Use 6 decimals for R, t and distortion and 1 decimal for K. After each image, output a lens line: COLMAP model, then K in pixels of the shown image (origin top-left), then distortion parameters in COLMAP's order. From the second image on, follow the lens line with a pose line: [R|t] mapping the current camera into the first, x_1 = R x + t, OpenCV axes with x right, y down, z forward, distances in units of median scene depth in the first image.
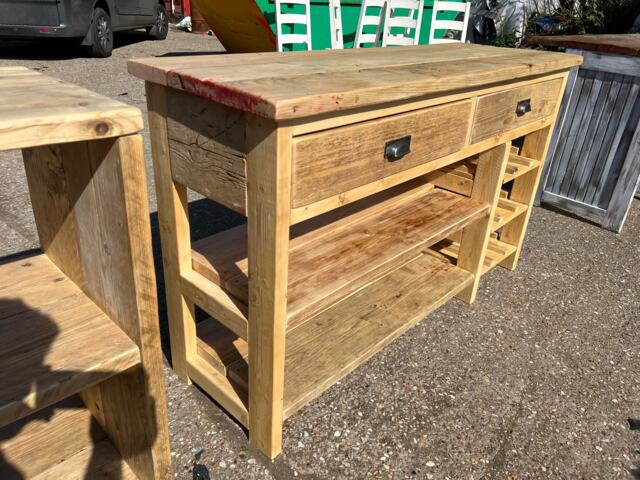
lens RADIAL K [[489.7, 0, 320.0], [0, 489.7, 240.0], [0, 0, 1]] dist [0.055741, -0.062064]
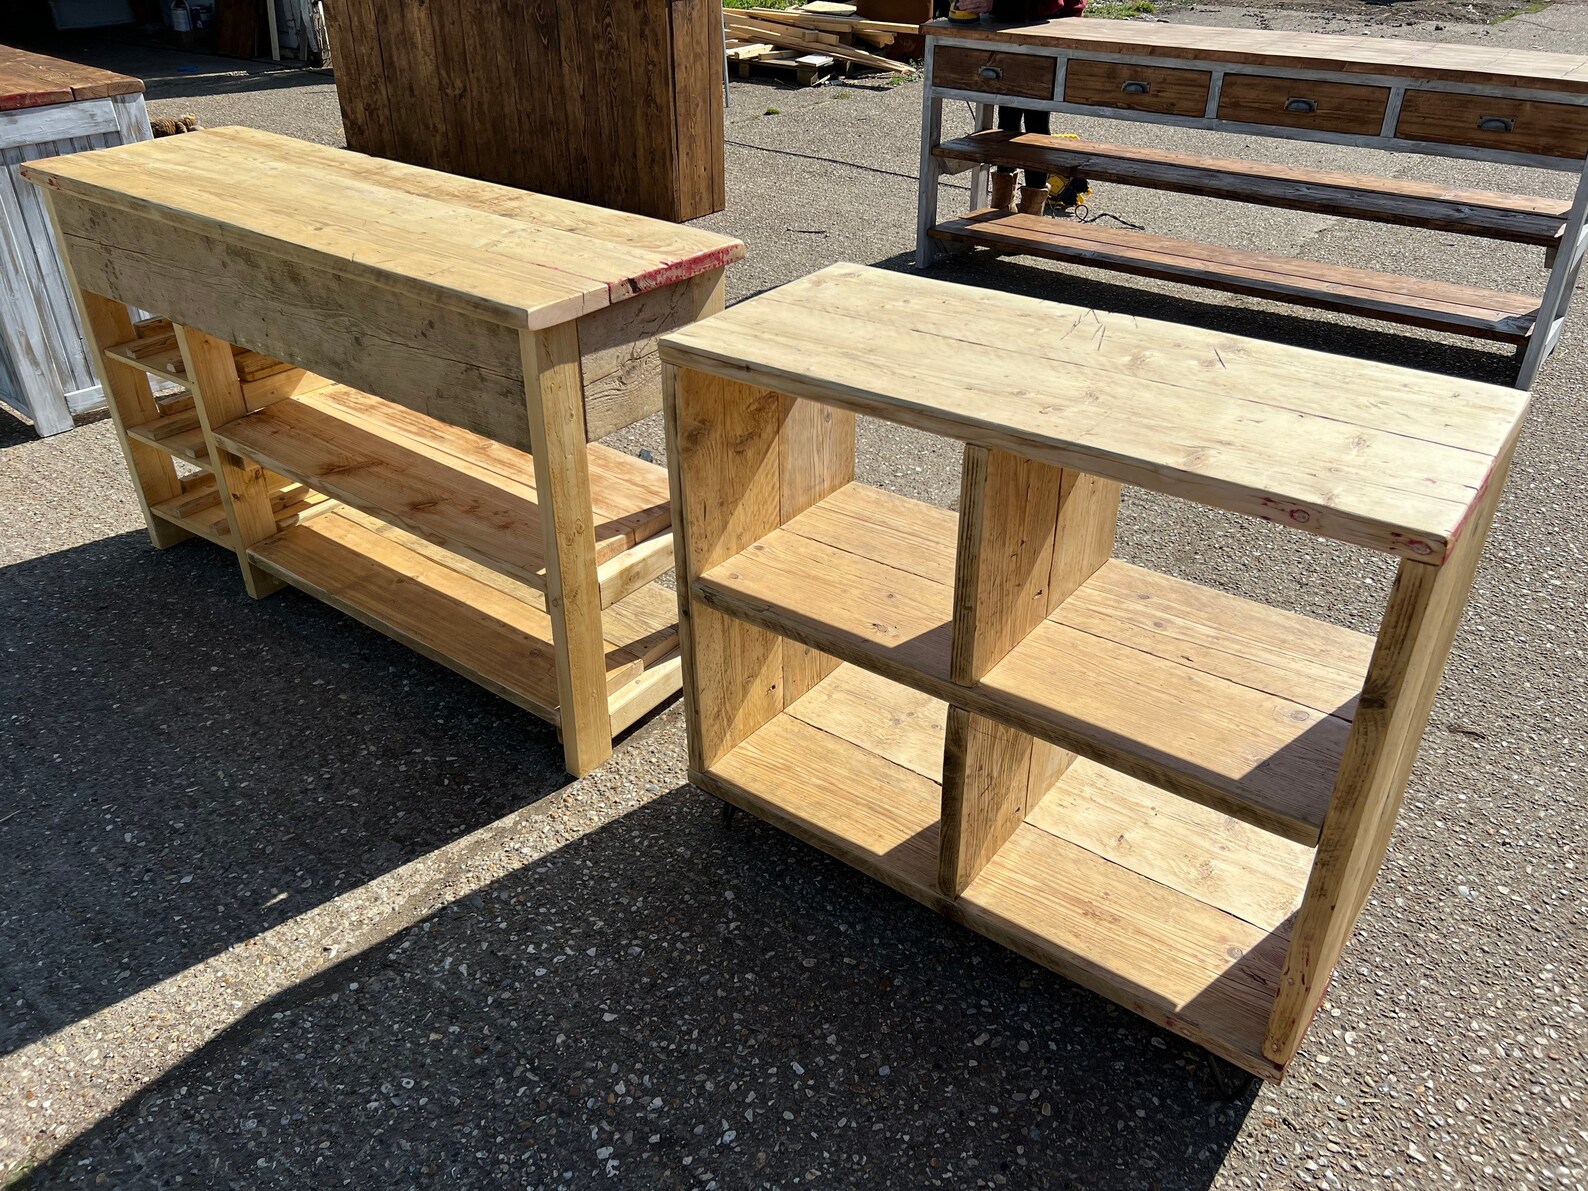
lens RADIAL K [[1215.0, 0, 794.0], [0, 1215.0, 595.5], [0, 0, 1]] dist [0.055741, -0.062064]
pose [[-0.117838, -0.569474, 0.813519, -1.419195], [0.436357, 0.706202, 0.557558, -0.615867], [-0.892024, 0.420687, 0.165276, 0.426824]]
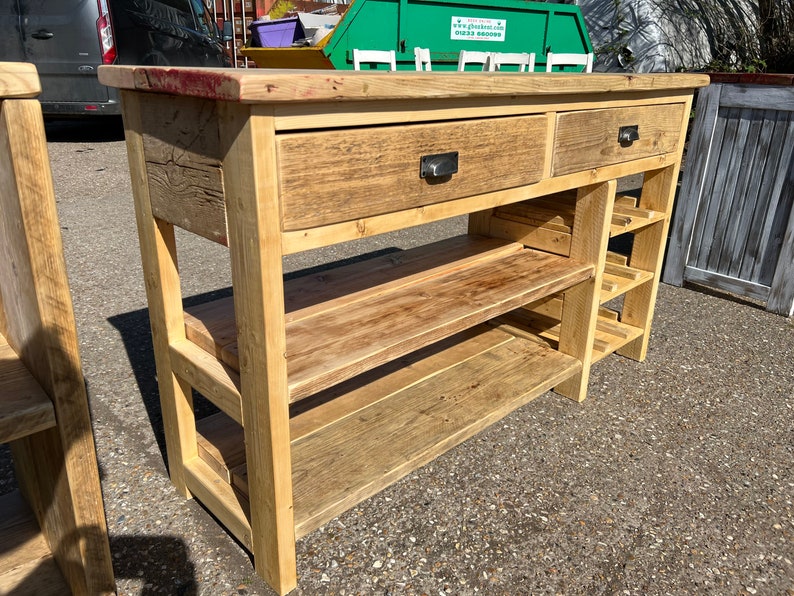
lens RADIAL K [[607.5, 0, 397.0], [0, 607.5, 298.0], [0, 0, 1]] dist [0.055741, -0.062064]
pose [[0.997906, -0.015847, -0.062706, 0.119012], [0.008810, 0.993787, -0.110947, 0.097346], [0.064075, 0.110162, 0.991846, 0.060947]]
